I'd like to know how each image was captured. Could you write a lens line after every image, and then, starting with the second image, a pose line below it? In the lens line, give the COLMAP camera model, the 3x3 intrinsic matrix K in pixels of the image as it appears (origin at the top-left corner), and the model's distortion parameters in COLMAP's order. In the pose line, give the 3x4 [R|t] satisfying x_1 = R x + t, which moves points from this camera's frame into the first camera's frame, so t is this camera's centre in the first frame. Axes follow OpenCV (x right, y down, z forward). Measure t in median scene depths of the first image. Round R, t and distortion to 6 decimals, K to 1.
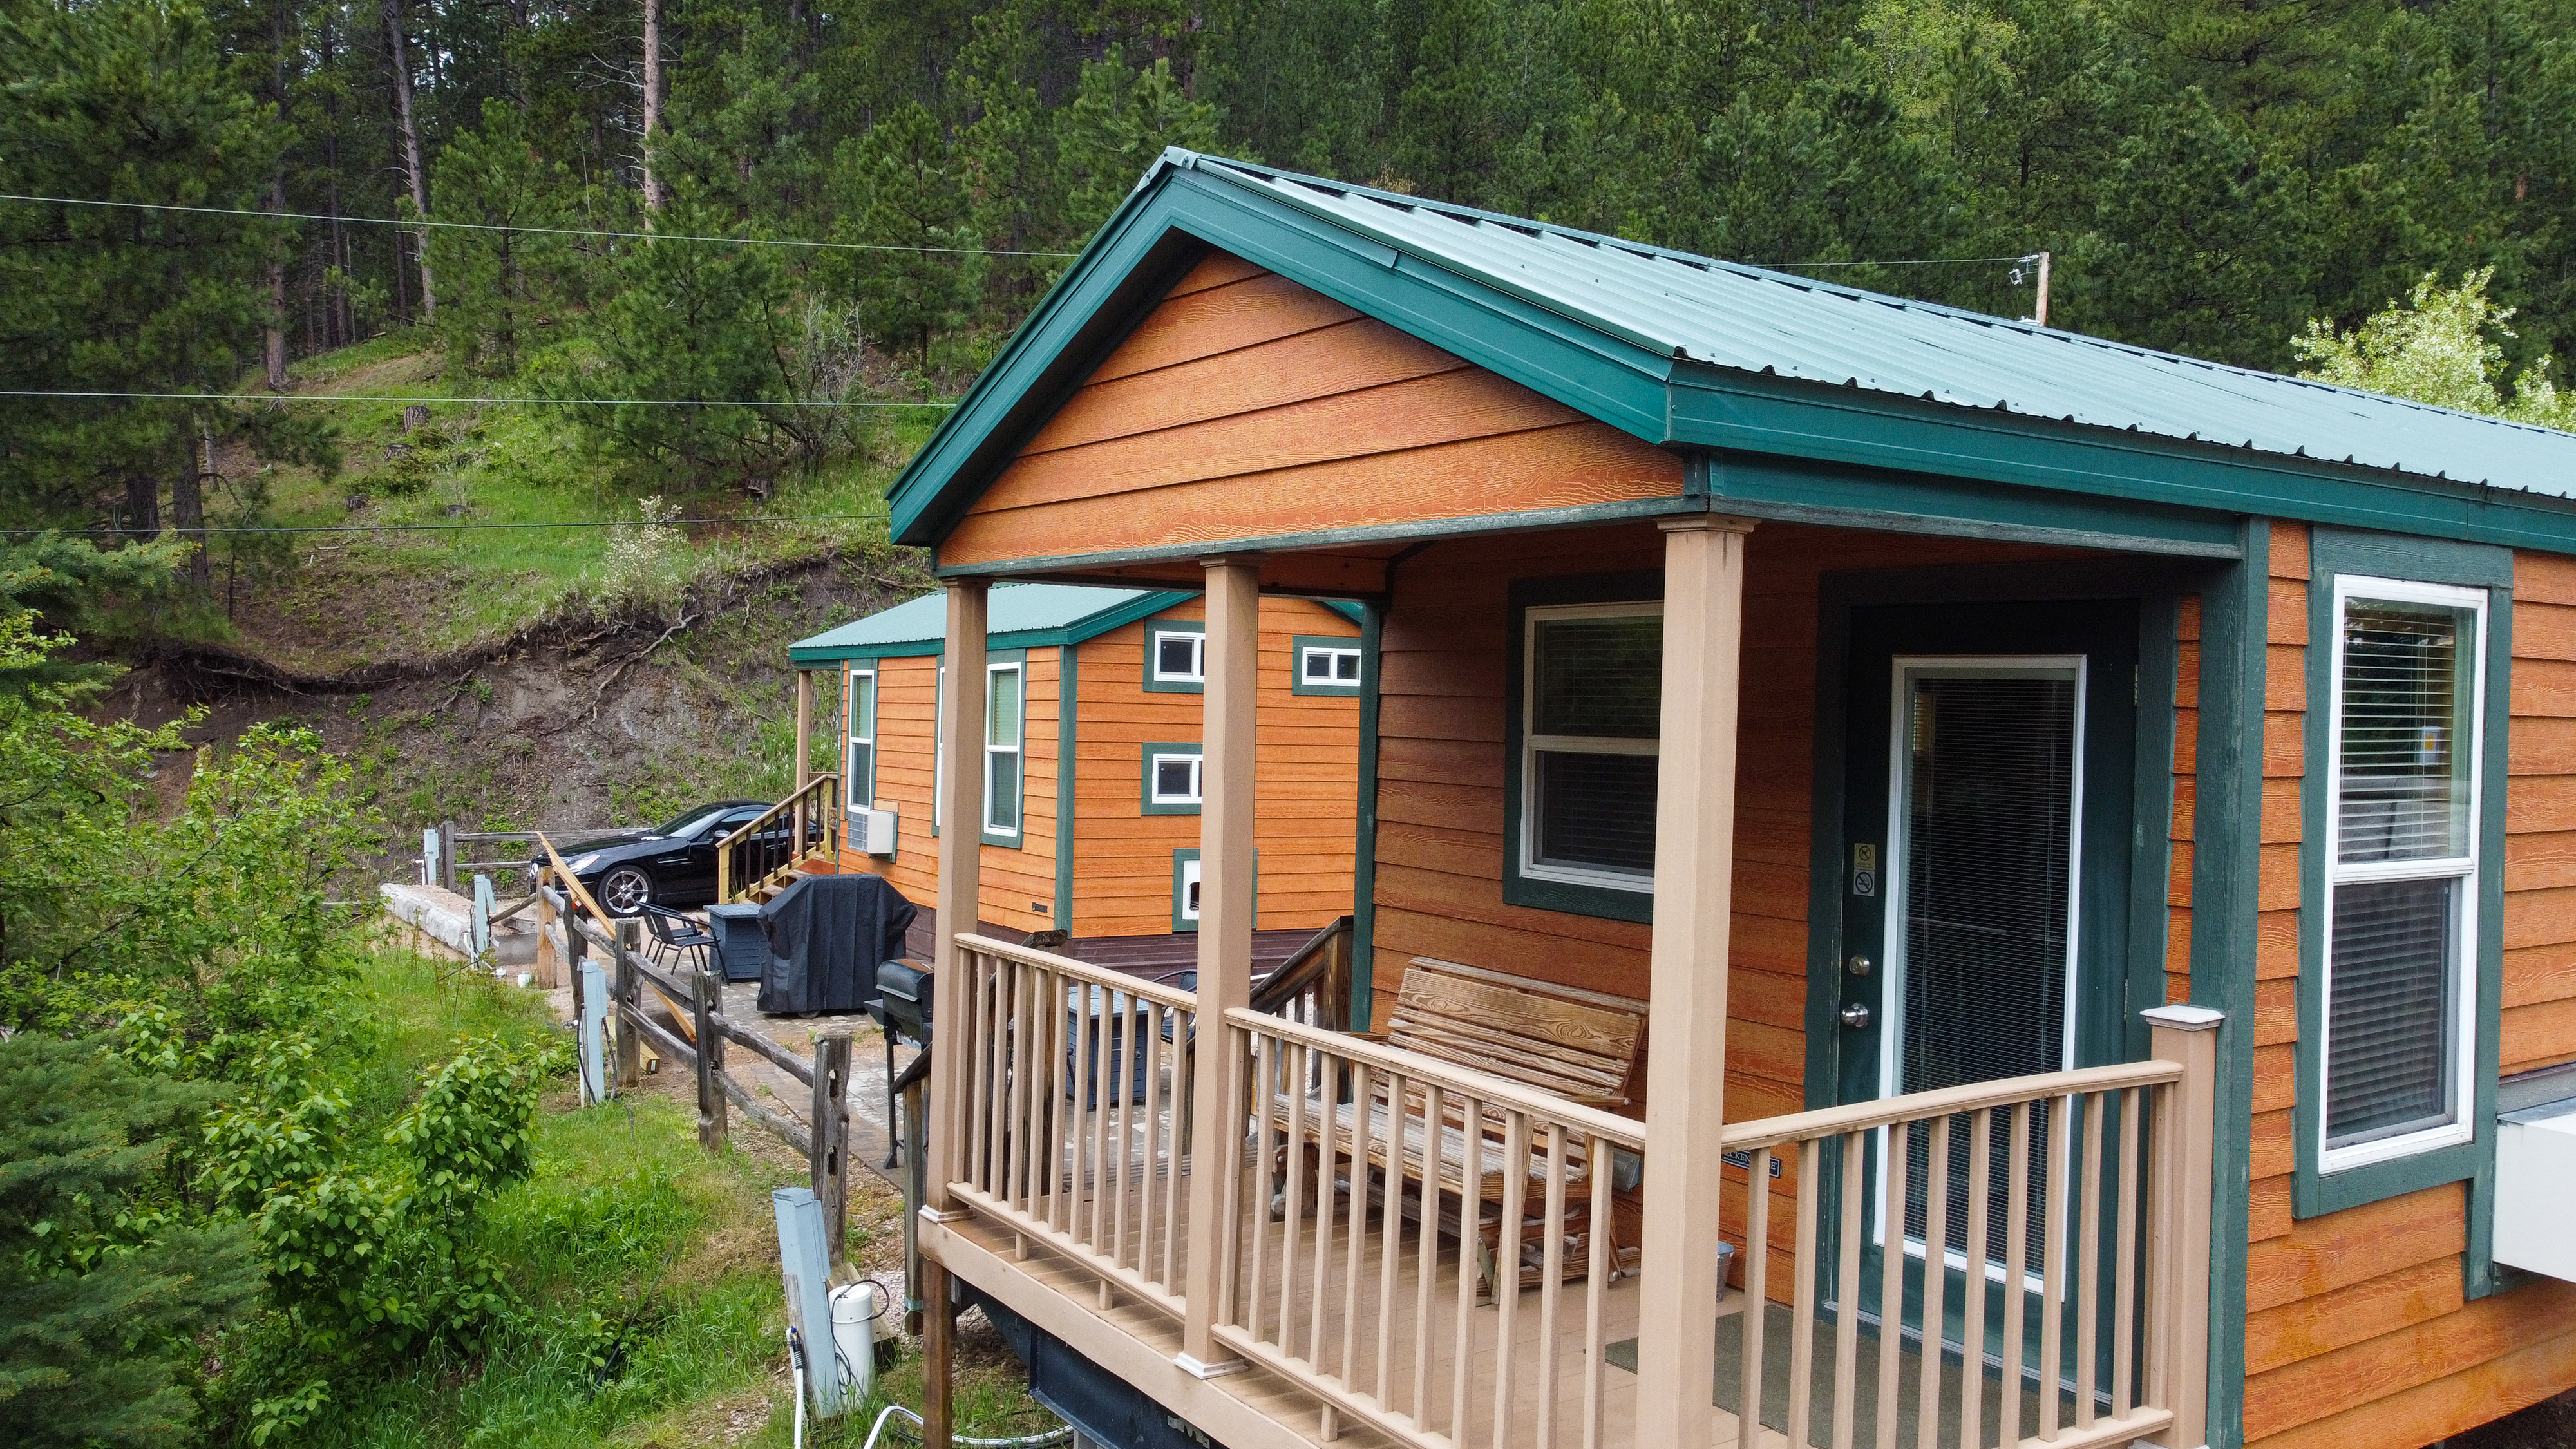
lens RADIAL K [[1939.7, 0, 1288.9], [0, 1939.7, 722.7], [0, 0, 1]] dist [-0.005451, 0.004065]
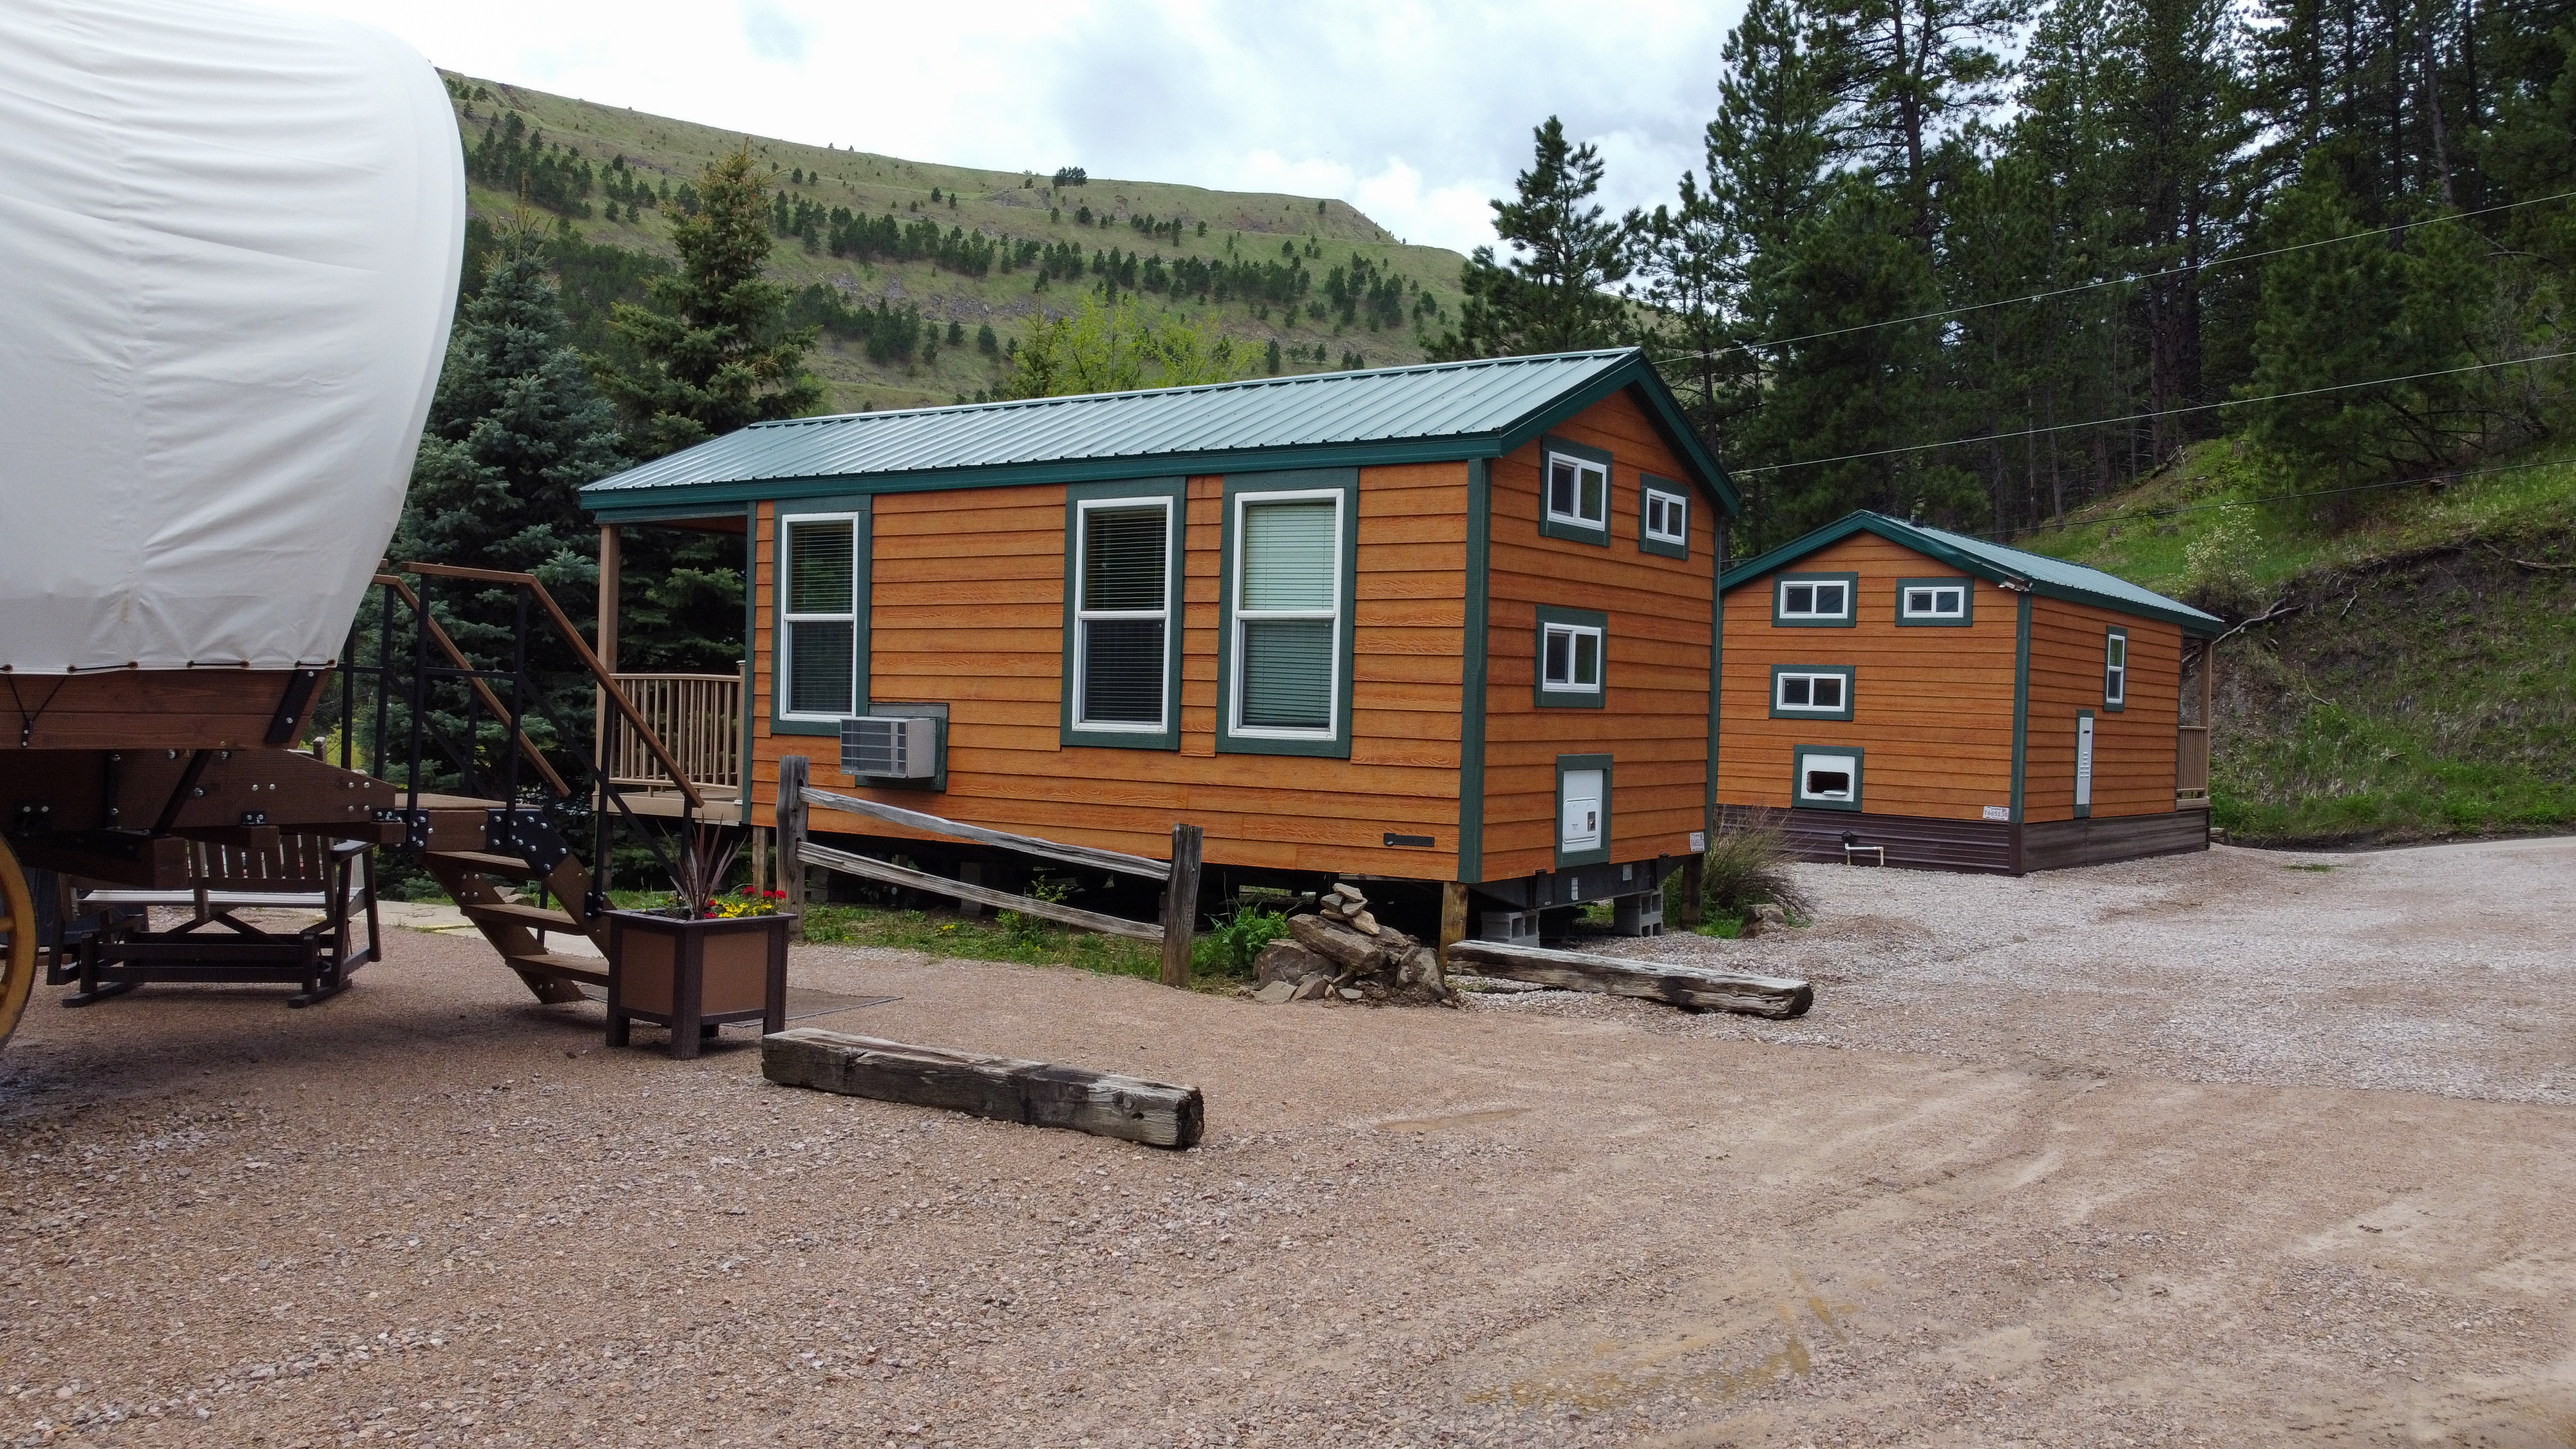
lens RADIAL K [[1939.7, 0, 1289.8], [0, 1939.7, 721.8], [0, 0, 1]] dist [-0.005451, 0.004065]
pose [[0.372609, 0.000457, -0.927988, 1.046502], [-0.026832, 0.999587, -0.010282, 0.072619], [0.927600, 0.028731, 0.372468, 0.183735]]
